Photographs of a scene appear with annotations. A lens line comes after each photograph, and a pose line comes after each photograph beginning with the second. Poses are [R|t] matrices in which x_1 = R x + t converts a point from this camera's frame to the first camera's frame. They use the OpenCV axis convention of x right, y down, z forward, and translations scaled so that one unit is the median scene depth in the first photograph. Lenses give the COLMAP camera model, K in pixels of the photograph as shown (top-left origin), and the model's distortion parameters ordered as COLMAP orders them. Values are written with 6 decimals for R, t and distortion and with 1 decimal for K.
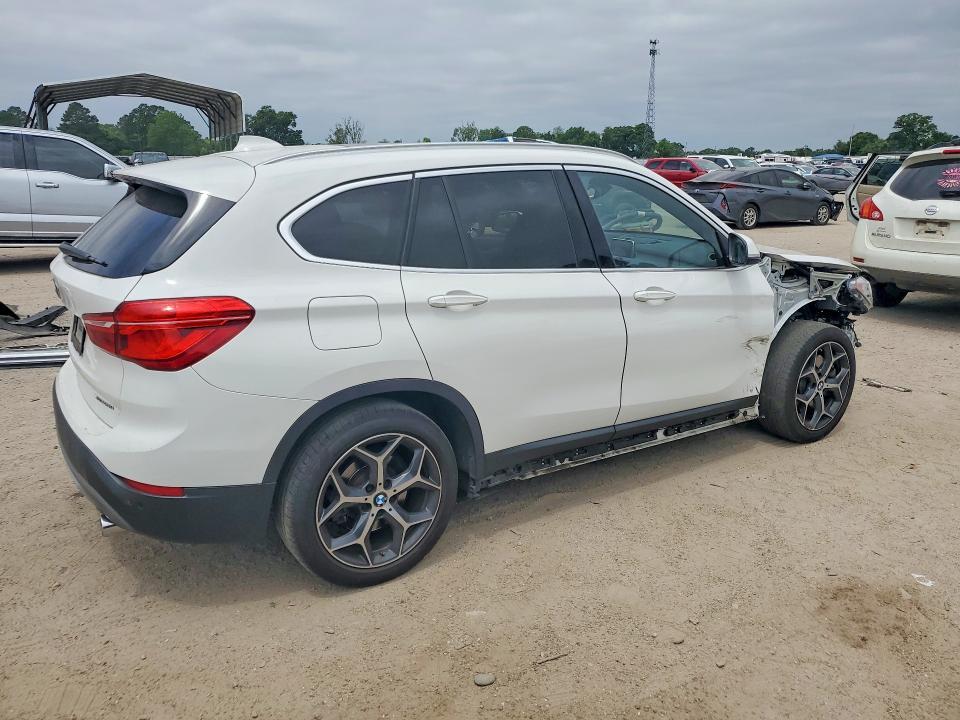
lens RADIAL K [[655.4, 0, 476.6], [0, 655.4, 360.1], [0, 0, 1]] dist [0.063630, -0.065771]
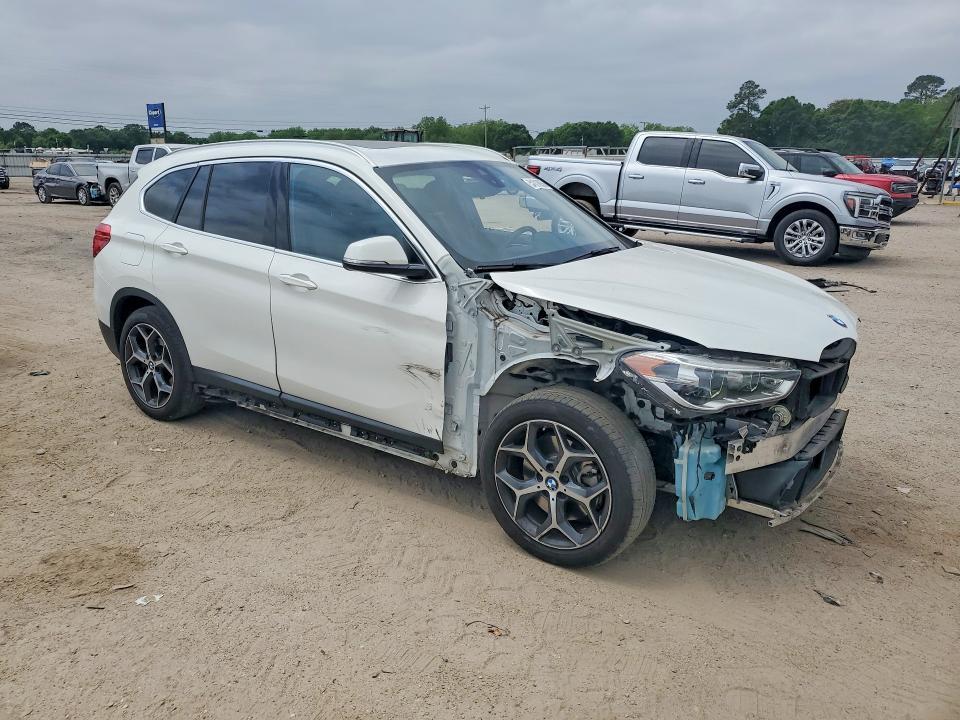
lens RADIAL K [[655.4, 0, 476.6], [0, 655.4, 360.1], [0, 0, 1]] dist [0.063630, -0.065771]
pose [[0.430438, 0.255435, -0.865723, 1.183861], [-0.254292, 0.954590, 0.155222, -0.190884], [0.866060, 0.153333, 0.475847, 0.671044]]
